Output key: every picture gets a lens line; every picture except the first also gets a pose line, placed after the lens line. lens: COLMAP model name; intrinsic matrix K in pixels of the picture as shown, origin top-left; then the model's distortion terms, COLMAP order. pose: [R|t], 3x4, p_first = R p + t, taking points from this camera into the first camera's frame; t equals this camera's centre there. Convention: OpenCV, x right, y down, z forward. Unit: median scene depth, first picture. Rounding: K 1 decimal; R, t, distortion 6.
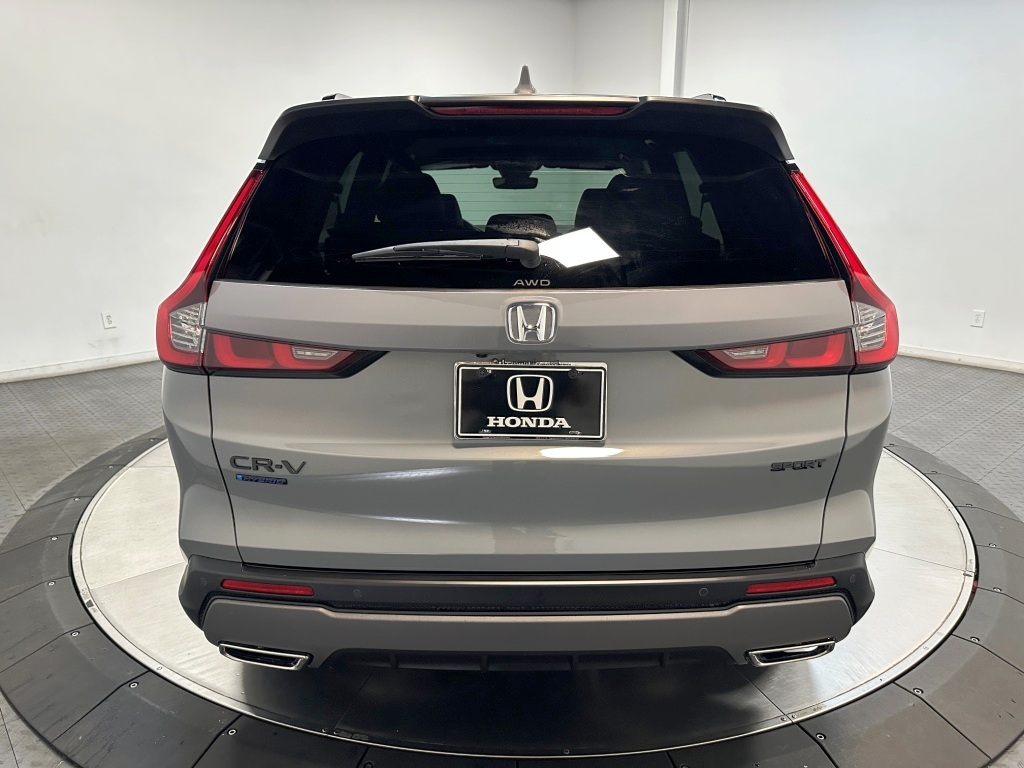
lens RADIAL K [[741.1, 0, 512.7], [0, 741.1, 384.6], [0, 0, 1]] dist [0.015694, -0.037736]
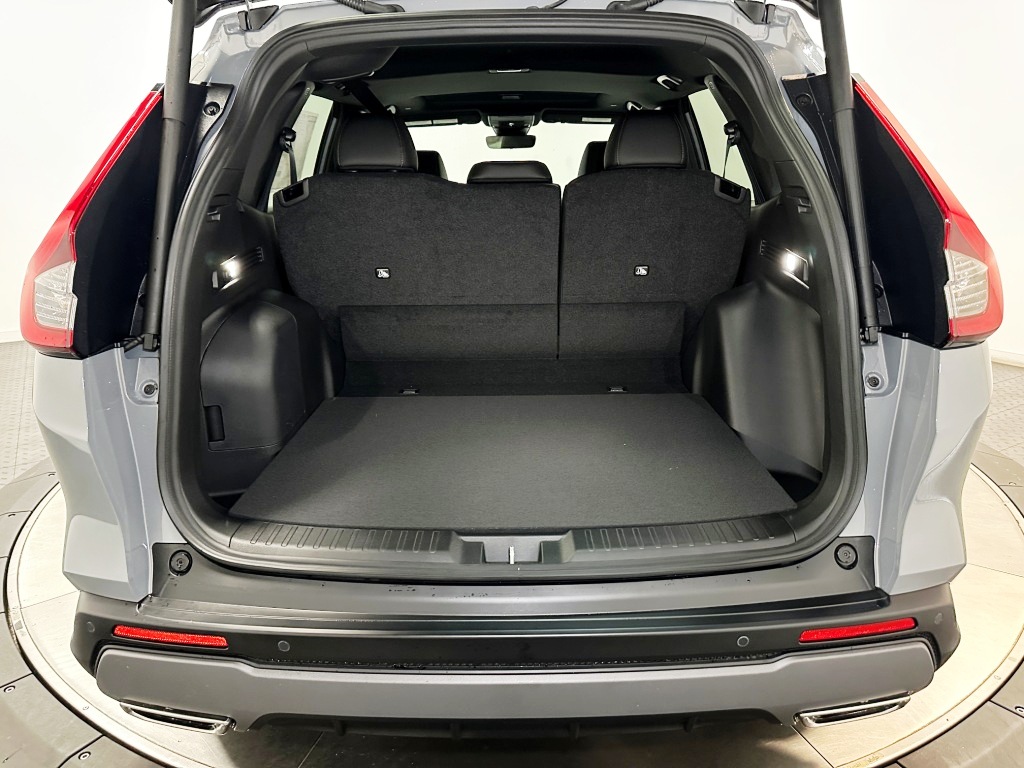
lens RADIAL K [[741.1, 0, 511.1], [0, 741.1, 383.0], [0, 0, 1]] dist [0.015694, -0.037736]
pose [[0.999831, -0.009664, -0.015629, 0.034324], [0.009991, 0.999730, 0.020969, -0.000275], [0.015422, -0.021122, 0.999658, 0.235223]]
